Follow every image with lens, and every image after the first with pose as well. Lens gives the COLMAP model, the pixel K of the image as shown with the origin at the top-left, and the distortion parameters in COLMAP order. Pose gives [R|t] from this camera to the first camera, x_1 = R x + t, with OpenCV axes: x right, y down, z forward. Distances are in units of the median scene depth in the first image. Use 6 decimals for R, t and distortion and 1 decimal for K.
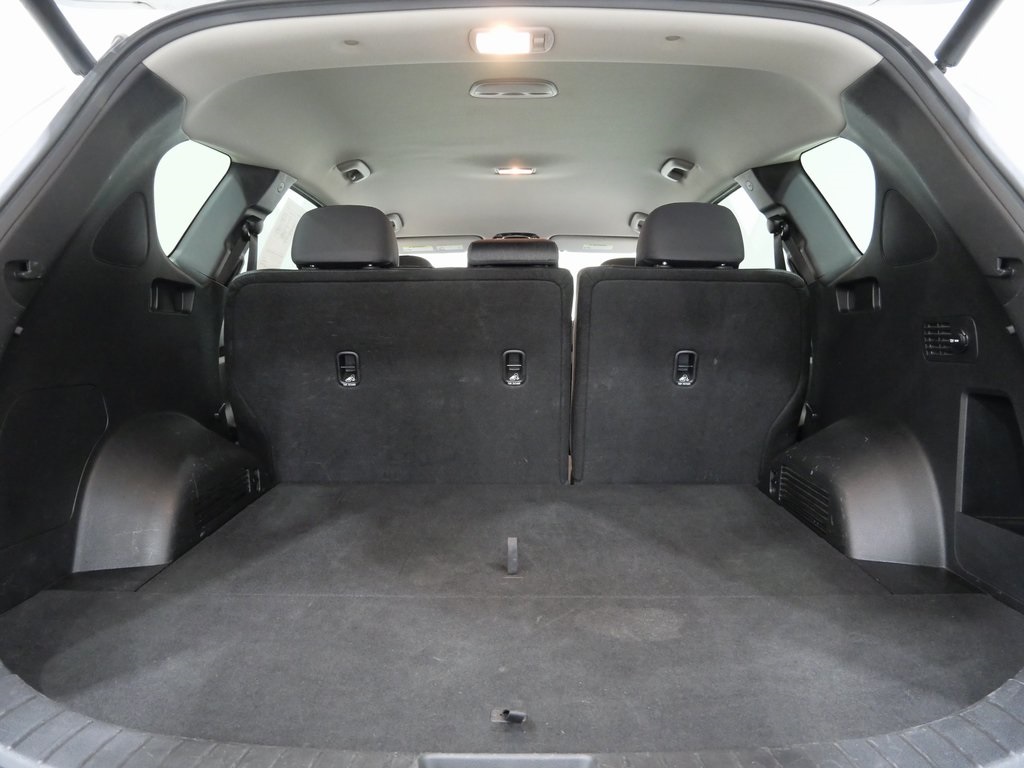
lens RADIAL K [[729.1, 0, 512.7], [0, 729.1, 382.2], [0, 0, 1]] dist [-0.044485, 0.009397]
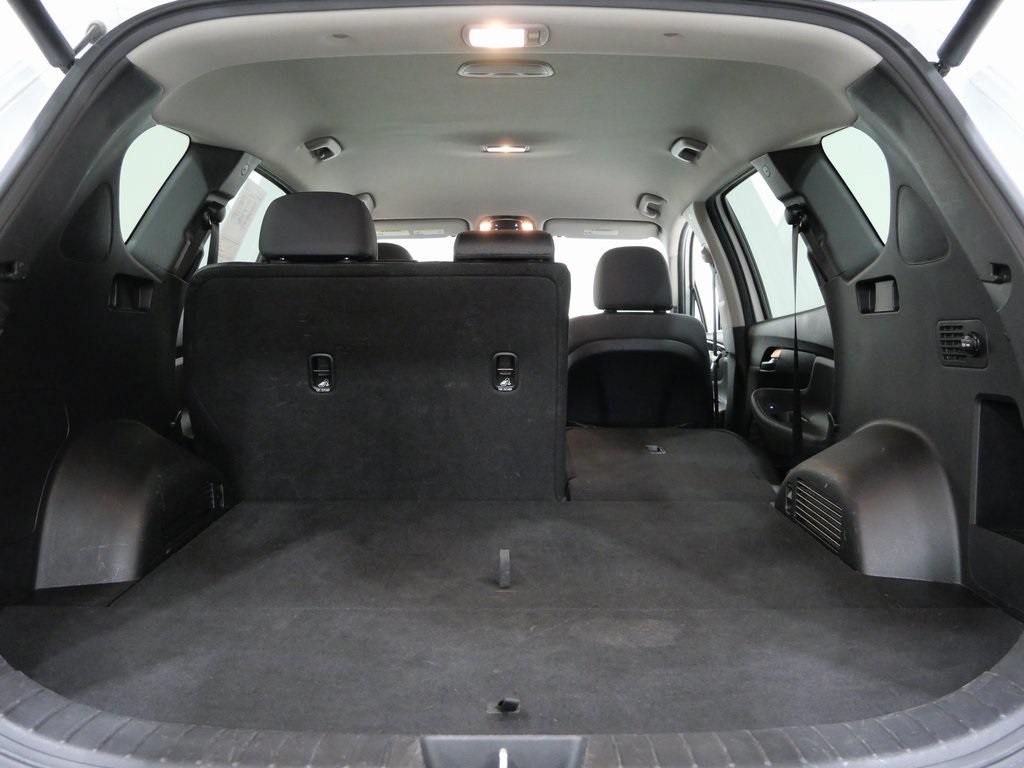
lens RADIAL K [[893.6, 0, 518.3], [0, 893.6, 382.2], [0, 0, 1]] dist [-0.018574, -0.014058]
pose [[0.999785, 0.002468, 0.020598, -0.007169], [-0.002289, 0.999959, -0.008721, 0.003757], [-0.020619, 0.008672, 0.999750, -0.174187]]
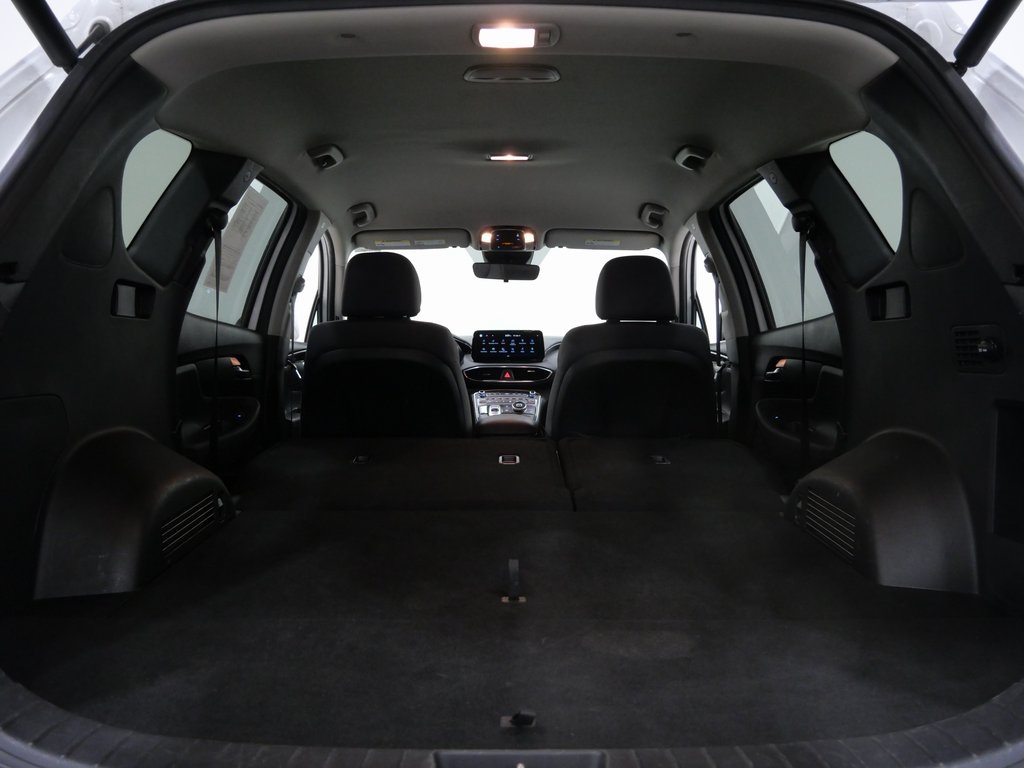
lens RADIAL K [[893.6, 0, 516.4], [0, 893.6, 383.4], [0, 0, 1]] dist [-0.018574, -0.014058]
pose [[0.999768, 0.002427, 0.021420, -0.022090], [-0.001943, 0.999743, -0.022604, 0.013237], [-0.021469, 0.022557, 0.999515, -0.151506]]
